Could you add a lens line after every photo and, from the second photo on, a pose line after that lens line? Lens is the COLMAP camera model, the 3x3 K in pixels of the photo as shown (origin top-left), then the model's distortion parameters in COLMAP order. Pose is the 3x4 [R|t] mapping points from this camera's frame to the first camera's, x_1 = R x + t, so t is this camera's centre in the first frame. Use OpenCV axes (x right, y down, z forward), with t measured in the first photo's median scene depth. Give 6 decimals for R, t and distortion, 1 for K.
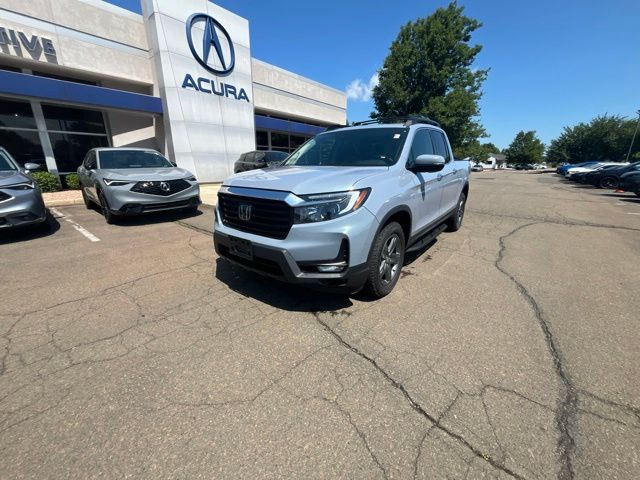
lens RADIAL K [[259.9, 0, 318.6], [0, 259.9, 240.9], [0, 0, 1]] dist [-0.002657, -0.000117]
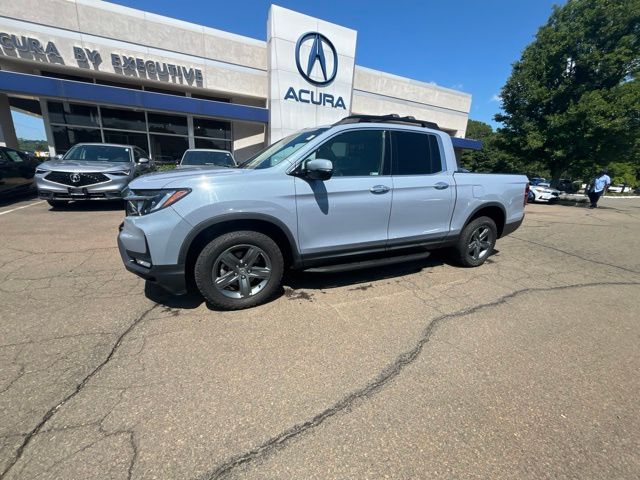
lens RADIAL K [[259.9, 0, 319.0], [0, 259.9, 241.1], [0, 0, 1]] dist [-0.002657, -0.000117]
pose [[0.893208, 0.165895, -0.417921, 0.194031], [-0.175840, 0.984306, 0.014907, -0.020798], [0.413835, 0.060172, 0.908361, 0.063030]]
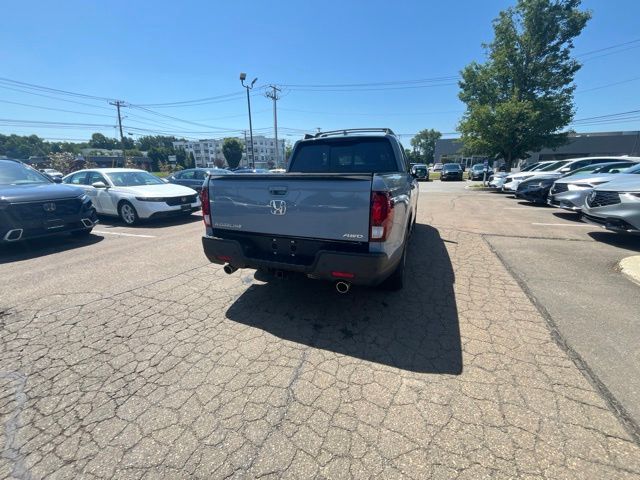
lens RADIAL K [[259.9, 0, 319.2], [0, 259.9, 241.7], [0, 0, 1]] dist [-0.002657, -0.000117]
pose [[-0.958917, 0.090873, -0.268740, 0.256144], [-0.066977, 0.848007, 0.525736, -0.226218], [0.275669, 0.522136, -0.807081, 0.722426]]
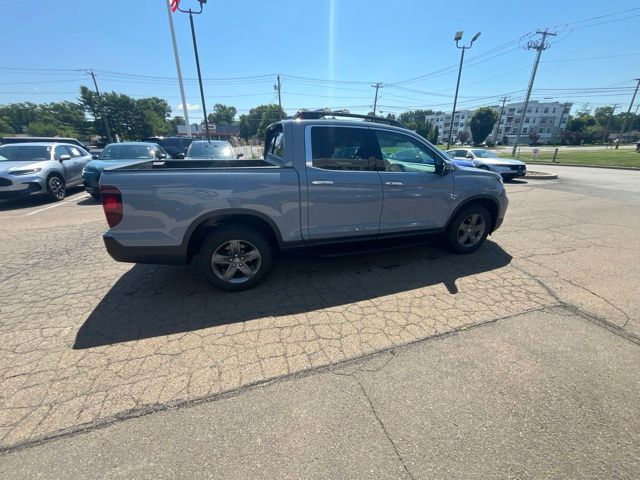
lens RADIAL K [[259.9, 0, 319.7], [0, 259.9, 242.0], [0, 0, 1]] dist [-0.002657, -0.000117]
pose [[-0.837200, -0.189141, 0.513150, -0.083942], [0.160261, 0.812257, 0.560853, -0.218607], [-0.522889, 0.551783, -0.649709, 0.647968]]
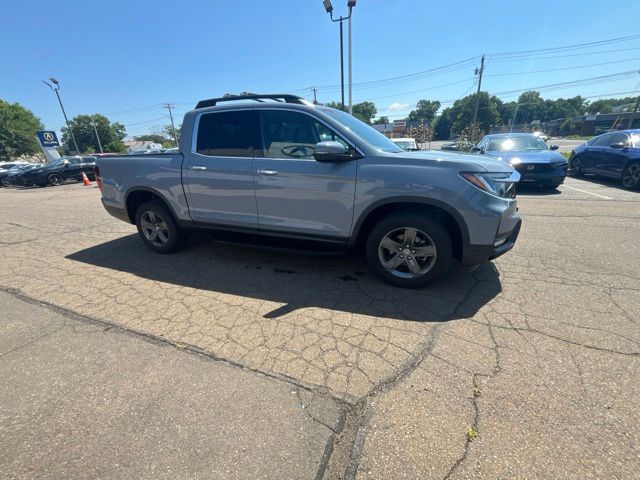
lens RADIAL K [[259.9, 0, 319.4], [0, 259.9, 241.6], [0, 0, 1]] dist [-0.002657, -0.000117]
pose [[-0.294709, -0.316576, 0.901624, -0.238989], [0.316140, 0.858097, 0.404629, -0.129326], [-0.901777, 0.404287, -0.152807, 0.416334]]
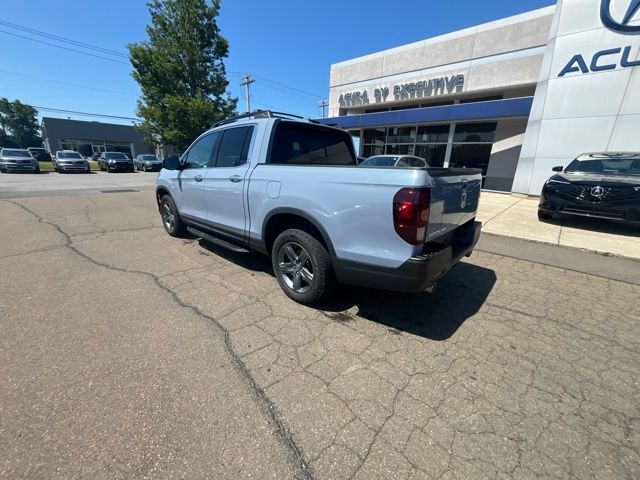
lens RADIAL K [[259.9, 0, 318.9], [0, 259.9, 241.8], [0, 0, 1]] dist [-0.002657, -0.000117]
pose [[-0.067700, 0.293308, -0.953618, 0.440555], [-0.314029, 0.900967, 0.299407, -0.140879], [0.946997, 0.319733, 0.031111, 0.443065]]
